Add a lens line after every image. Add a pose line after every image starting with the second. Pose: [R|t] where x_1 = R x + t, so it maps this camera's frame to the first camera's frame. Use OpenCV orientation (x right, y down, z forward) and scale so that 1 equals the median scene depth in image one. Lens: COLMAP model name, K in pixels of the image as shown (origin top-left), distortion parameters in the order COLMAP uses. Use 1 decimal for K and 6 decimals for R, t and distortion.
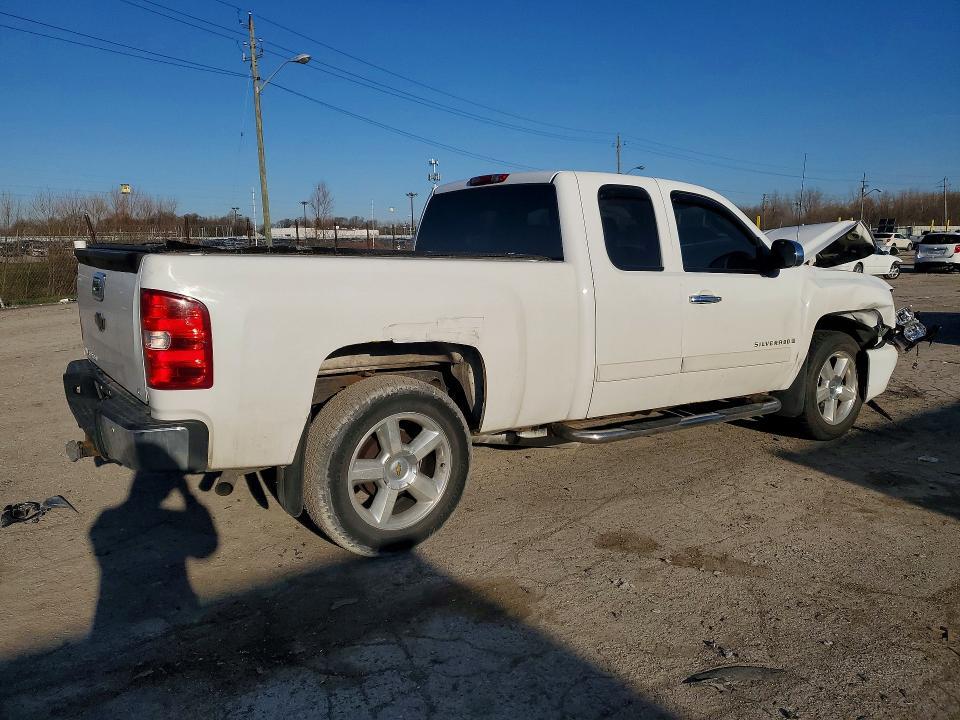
lens RADIAL K [[749.9, 0, 480.0], [0, 749.9, 360.0], [0, 0, 1]] dist [0.019869, 0.008206]
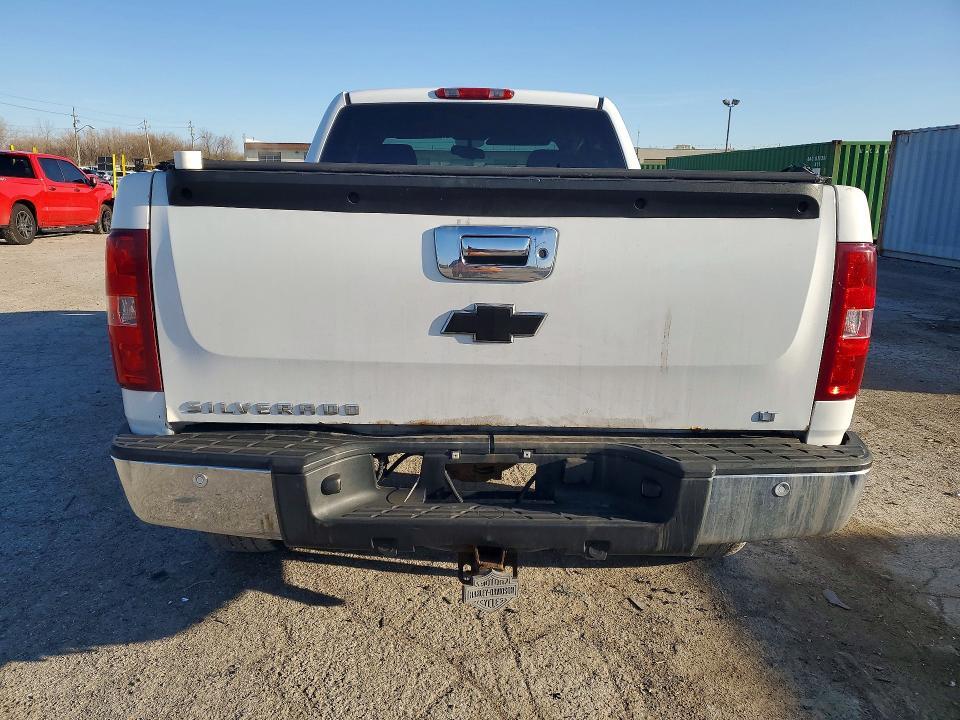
lens RADIAL K [[749.9, 0, 480.0], [0, 749.9, 360.0], [0, 0, 1]] dist [0.019869, 0.008206]
pose [[0.566738, -0.179805, 0.804039, -0.730973], [0.116523, 0.983579, 0.137822, -0.076156], [-0.815617, 0.015580, 0.578383, 0.574627]]
